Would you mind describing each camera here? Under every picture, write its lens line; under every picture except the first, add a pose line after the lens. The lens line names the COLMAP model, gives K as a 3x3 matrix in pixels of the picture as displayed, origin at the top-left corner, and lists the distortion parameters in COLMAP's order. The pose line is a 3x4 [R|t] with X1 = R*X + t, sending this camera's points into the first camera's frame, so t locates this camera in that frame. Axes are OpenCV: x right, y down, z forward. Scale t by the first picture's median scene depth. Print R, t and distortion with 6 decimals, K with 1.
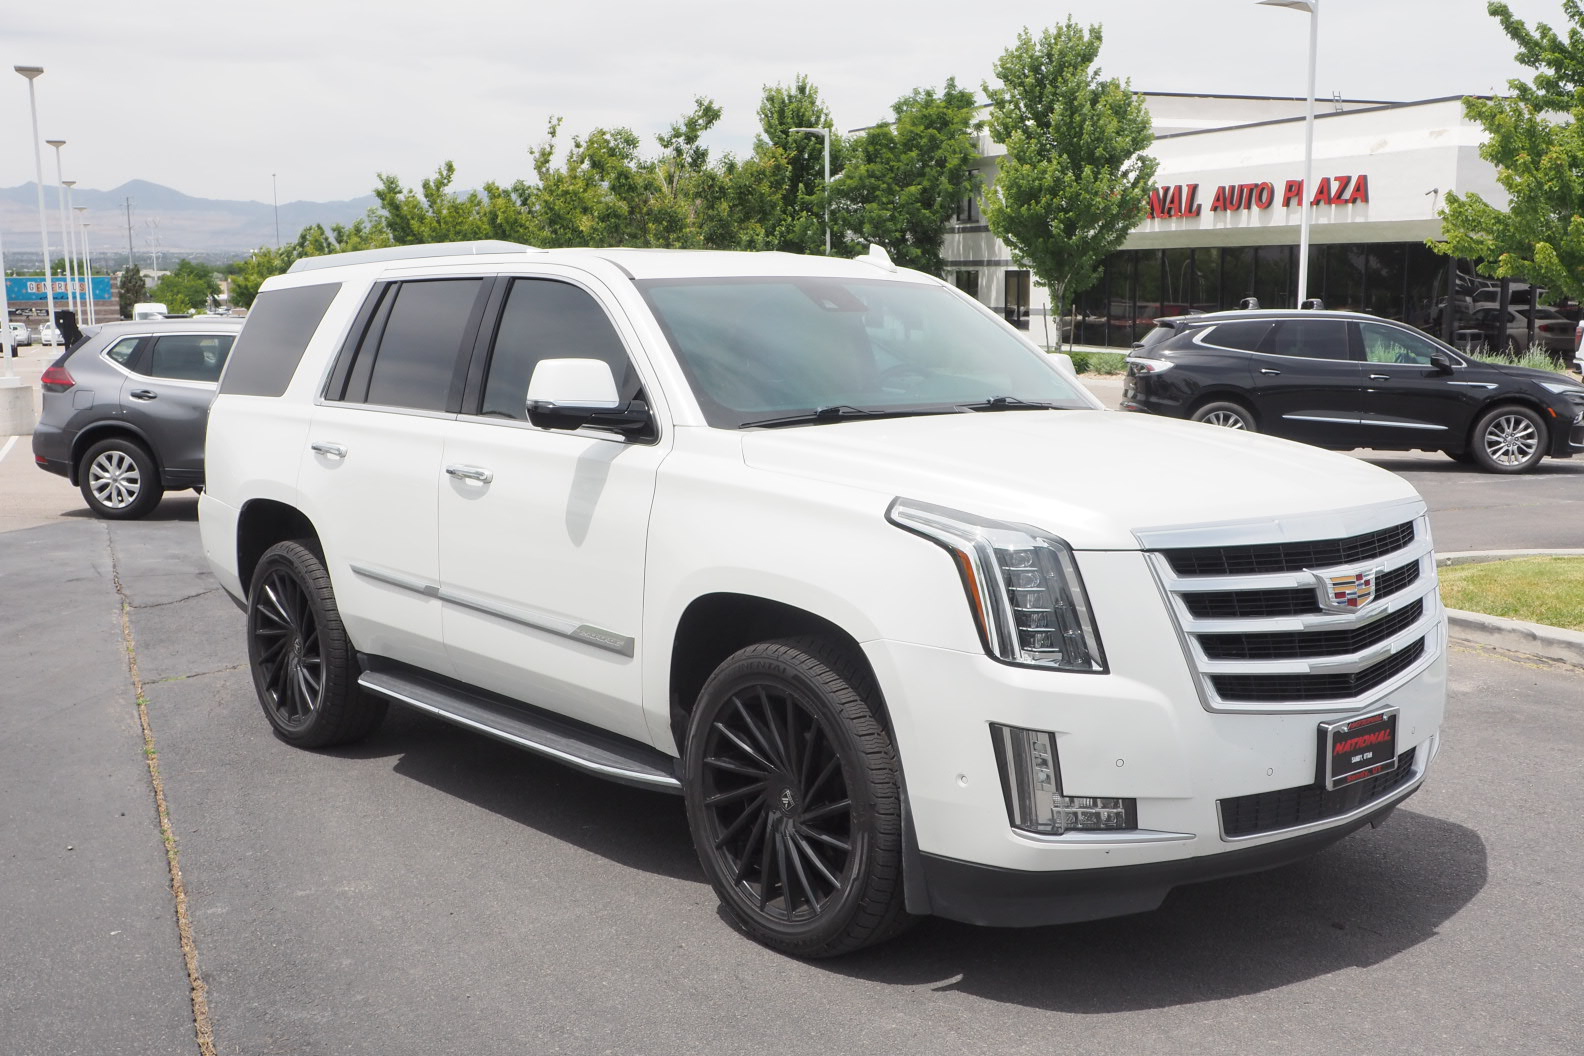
lens RADIAL K [[1680.2, 0, 778.4], [0, 1680.2, 557.8], [0, 0, 1]] dist [-0.014127, 0.000000]
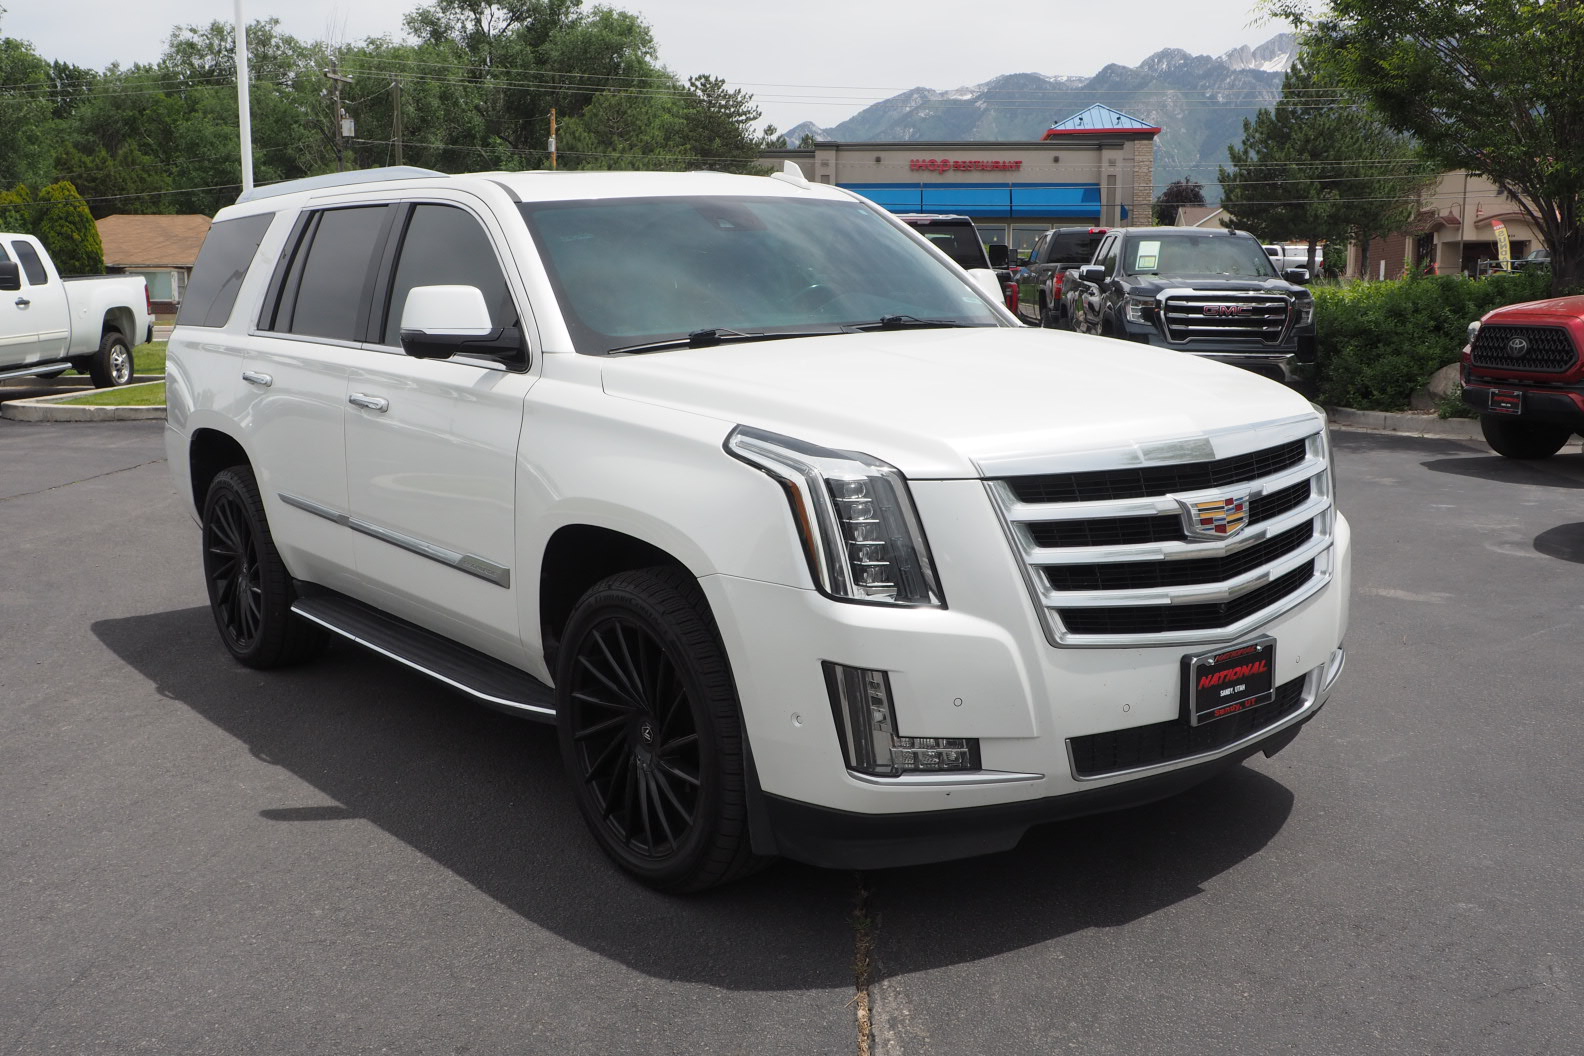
lens RADIAL K [[1559.3, 0, 791.9], [0, 1559.3, 544.0], [0, 0, 1]] dist [-0.001345, 0.000000]
pose [[0.998913, -0.011578, -0.045146, 0.131997], [0.013901, 0.998577, 0.051480, -0.012910], [0.044486, -0.052052, 0.997653, 0.101096]]
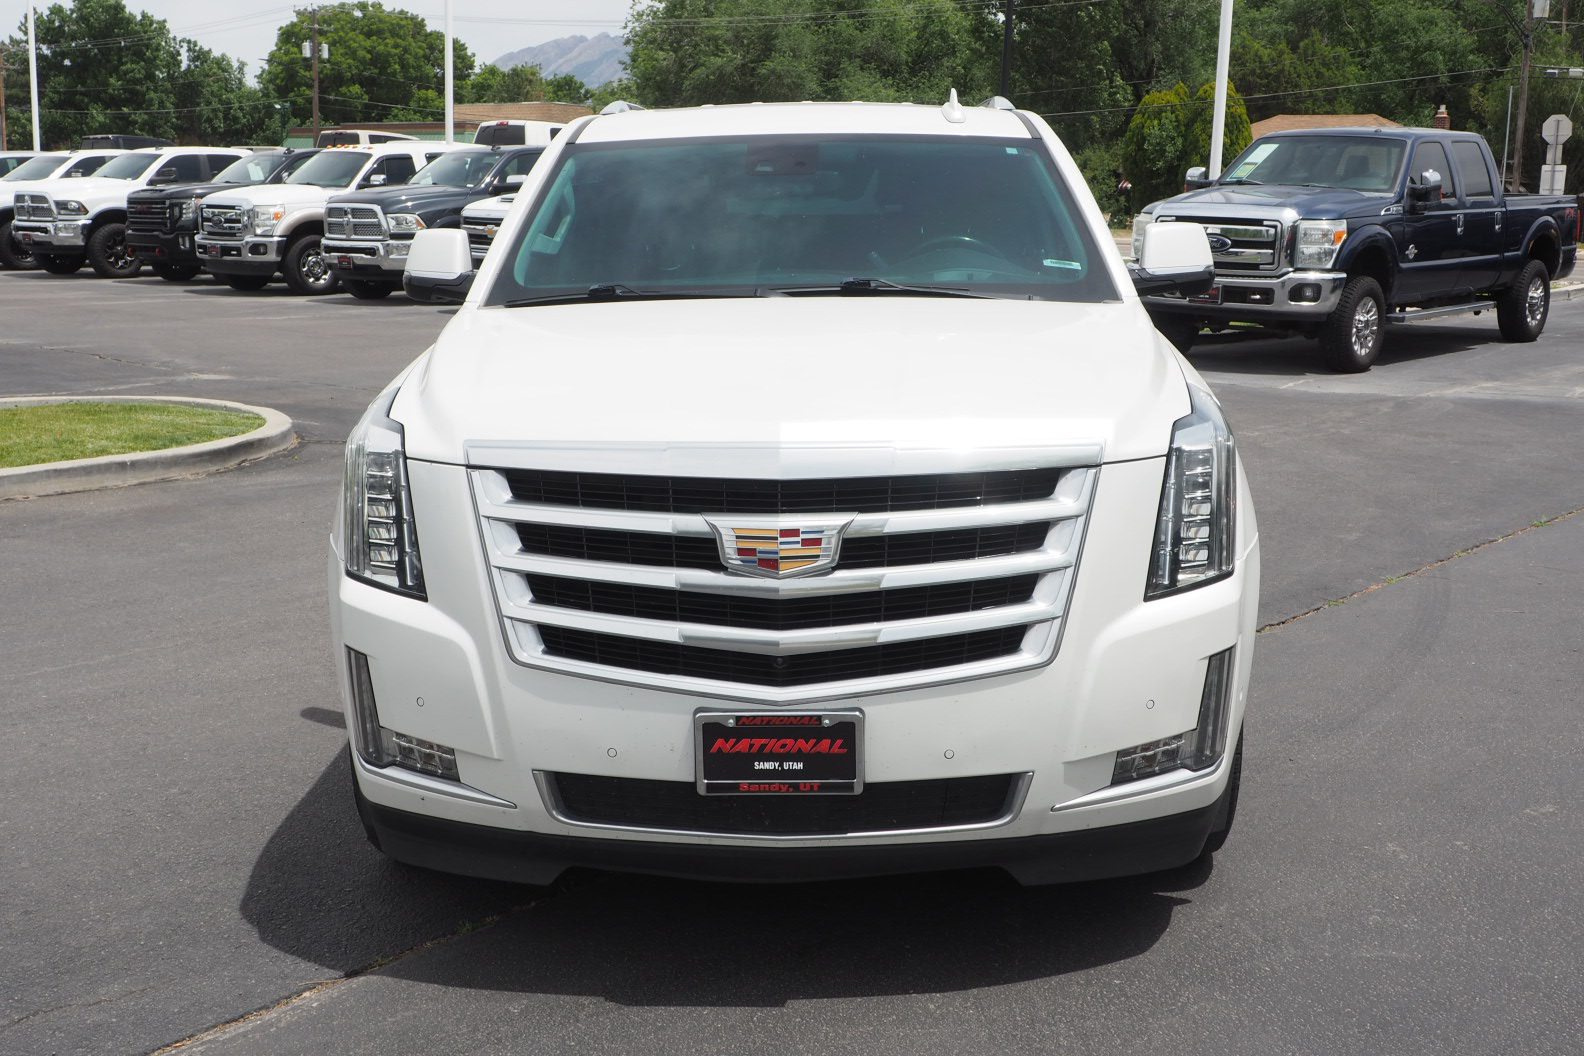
lens RADIAL K [[1826.9, 0, 790.6], [0, 1826.9, 549.3], [0, 0, 1]] dist [-0.010308, 0.000000]
pose [[0.742383, 0.127194, -0.657791, 0.855044], [-0.079355, 0.991596, 0.102180, -0.063278], [0.665260, -0.023658, 0.746237, 0.362439]]
